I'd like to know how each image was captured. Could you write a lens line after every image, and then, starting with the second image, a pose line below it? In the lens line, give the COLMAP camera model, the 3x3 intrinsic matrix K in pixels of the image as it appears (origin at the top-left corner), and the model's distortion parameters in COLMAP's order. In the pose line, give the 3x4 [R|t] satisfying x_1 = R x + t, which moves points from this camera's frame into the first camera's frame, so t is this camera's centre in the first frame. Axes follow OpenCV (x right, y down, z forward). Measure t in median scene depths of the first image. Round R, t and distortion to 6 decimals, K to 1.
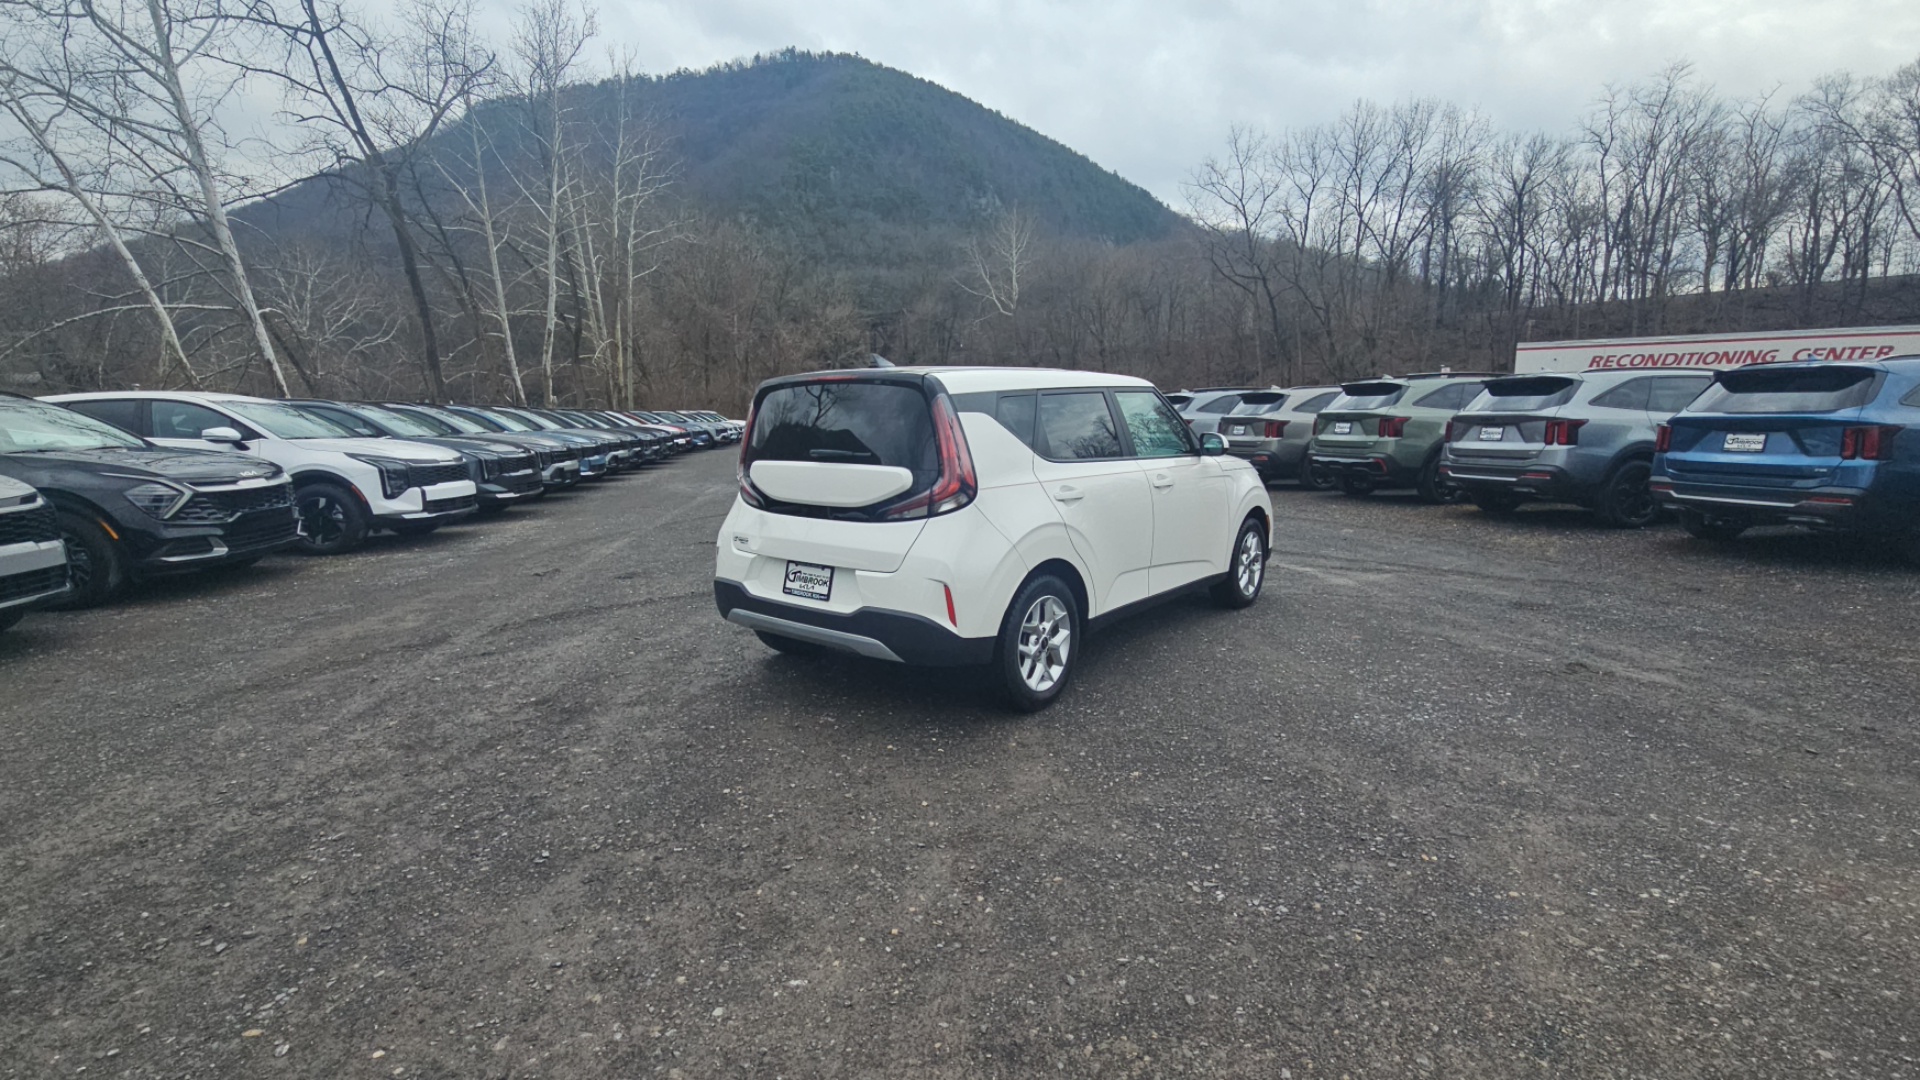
lens RADIAL K [[862.8, 0, 957.4], [0, 862.8, 535.6], [0, 0, 1]] dist [0.015633, -0.009502]
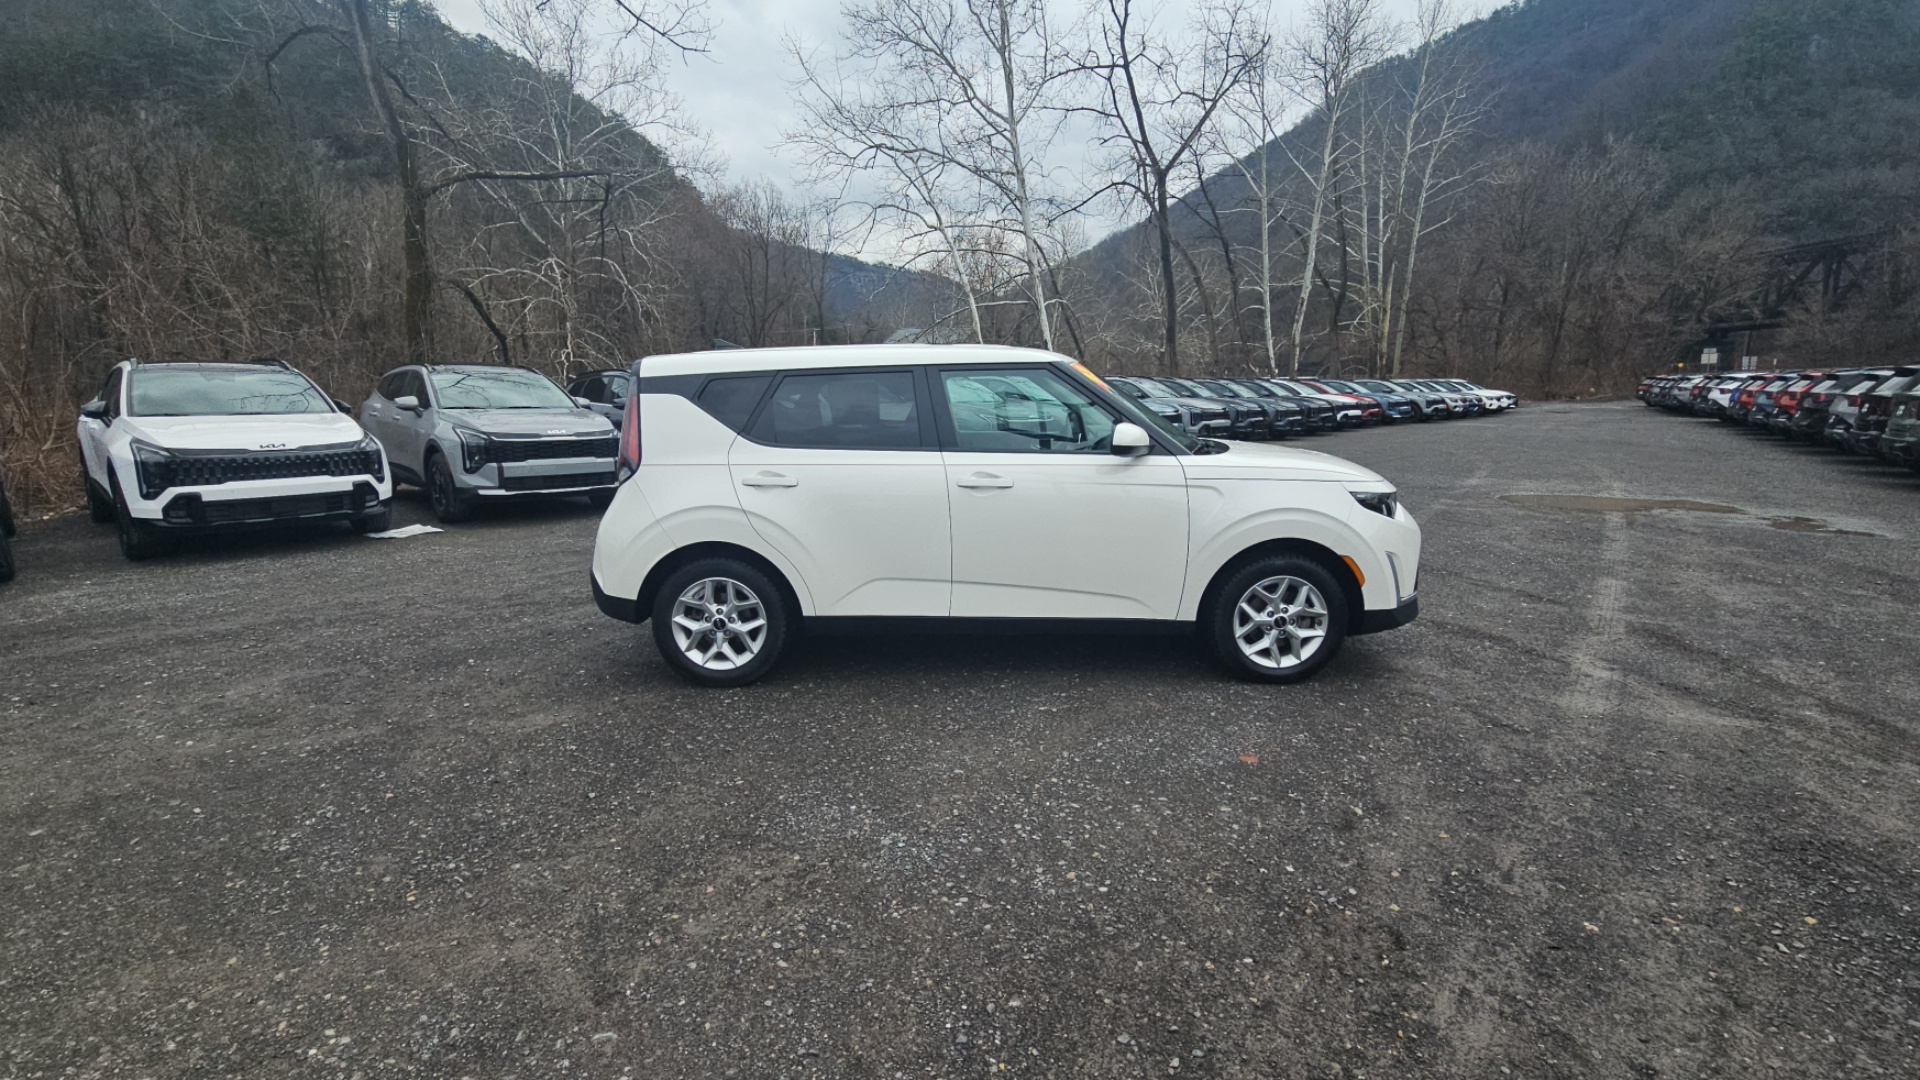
lens RADIAL K [[862.8, 0, 957.4], [0, 862.8, 535.6], [0, 0, 1]] dist [0.015633, -0.009502]
pose [[0.624408, 0.141371, -0.768199, 1.006708], [-0.112643, 0.989502, 0.090538, -0.097199], [0.772933, 0.030000, 0.633777, 0.555409]]
